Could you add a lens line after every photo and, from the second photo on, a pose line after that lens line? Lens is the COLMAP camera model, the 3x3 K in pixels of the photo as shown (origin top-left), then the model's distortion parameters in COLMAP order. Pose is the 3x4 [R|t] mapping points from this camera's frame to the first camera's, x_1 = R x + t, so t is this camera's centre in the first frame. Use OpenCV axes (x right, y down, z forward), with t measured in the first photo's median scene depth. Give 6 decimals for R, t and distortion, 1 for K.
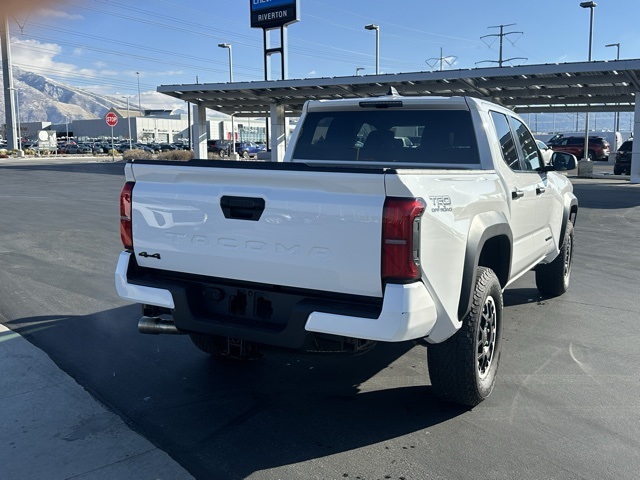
lens RADIAL K [[660.6, 0, 322.7], [0, 660.6, 239.2], [0, 0, 1]] dist [0.064241, 0.000000]
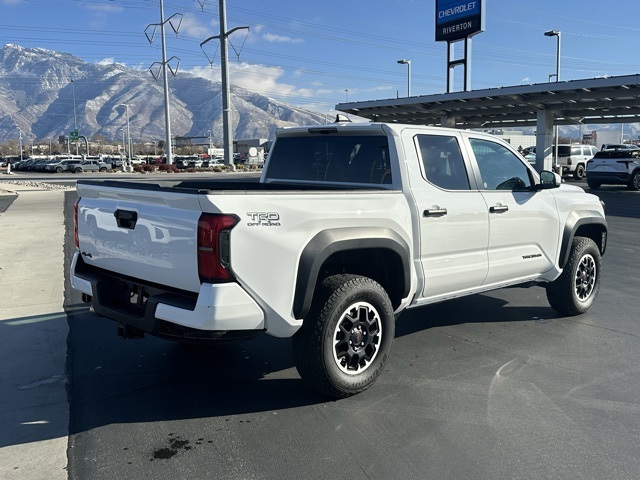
lens RADIAL K [[660.6, 0, 320.0], [0, 660.6, 245.6], [0, 0, 1]] dist [0.064241, 0.000000]
pose [[0.951284, 0.032464, -0.306602, 0.431607], [-0.035031, 0.999382, -0.002874, -0.003891], [0.306319, 0.013475, 0.951834, -0.071254]]
